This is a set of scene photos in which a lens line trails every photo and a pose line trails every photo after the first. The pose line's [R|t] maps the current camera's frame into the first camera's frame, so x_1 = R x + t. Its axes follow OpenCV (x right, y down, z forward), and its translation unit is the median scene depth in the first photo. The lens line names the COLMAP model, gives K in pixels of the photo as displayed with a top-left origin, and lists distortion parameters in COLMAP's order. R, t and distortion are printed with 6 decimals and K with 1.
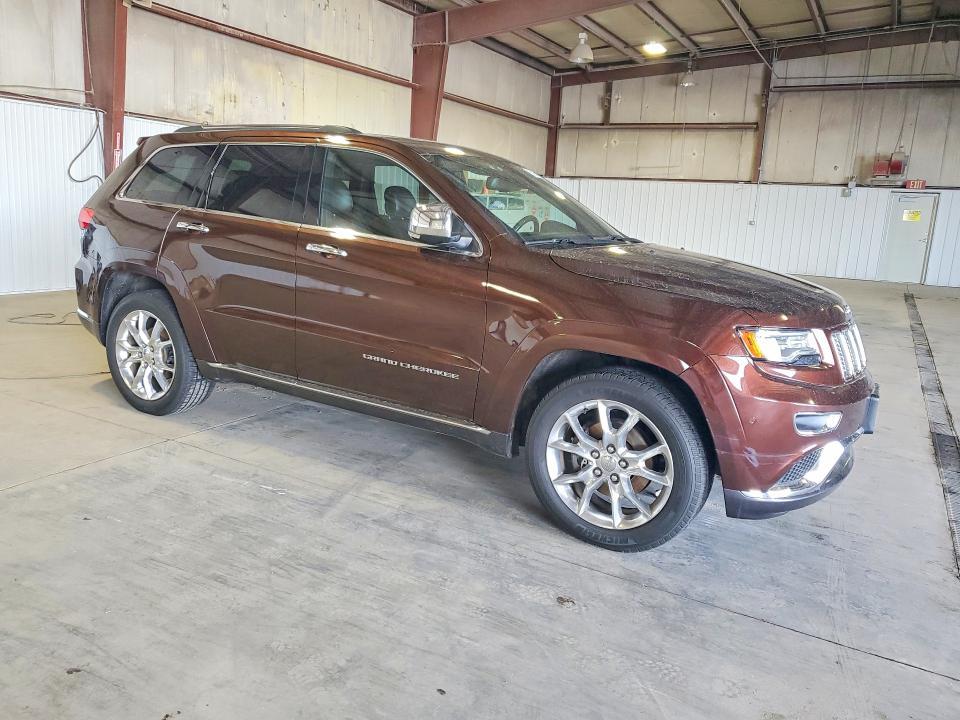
lens RADIAL K [[744.0, 0, 480.0], [0, 744.0, 360.0], [0, 0, 1]] dist [0.004652, 0.004328]
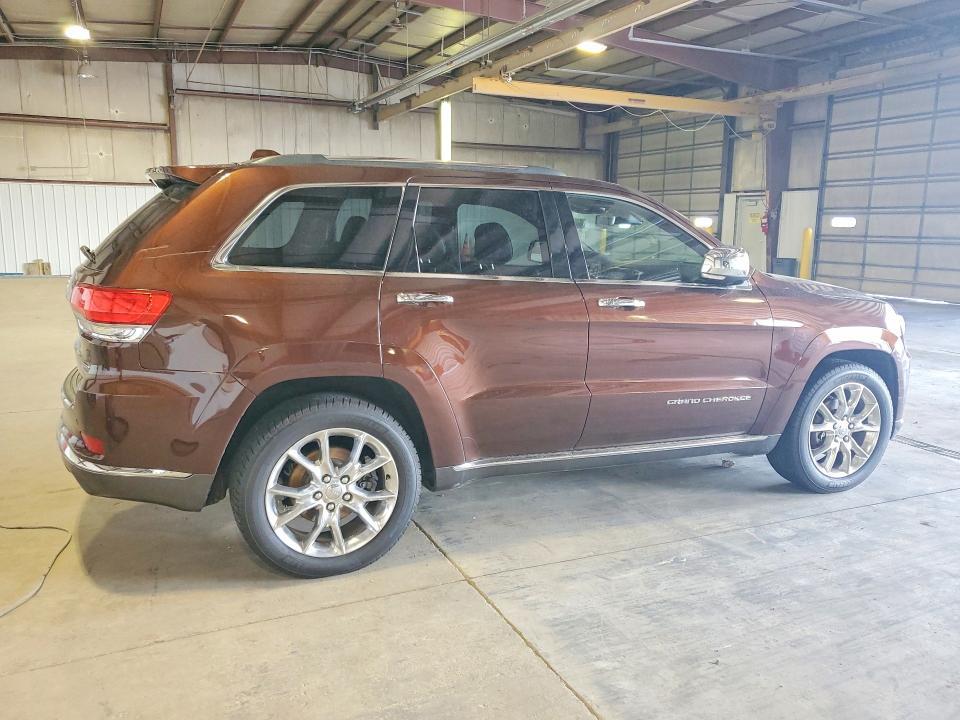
lens RADIAL K [[744.0, 0, 480.0], [0, 744.0, 360.0], [0, 0, 1]] dist [0.004652, 0.004328]
pose [[0.594884, -0.185827, 0.782037, -0.852188], [0.180145, 0.978984, 0.095591, -0.157738], [-0.783365, 0.084014, 0.615858, 0.461019]]
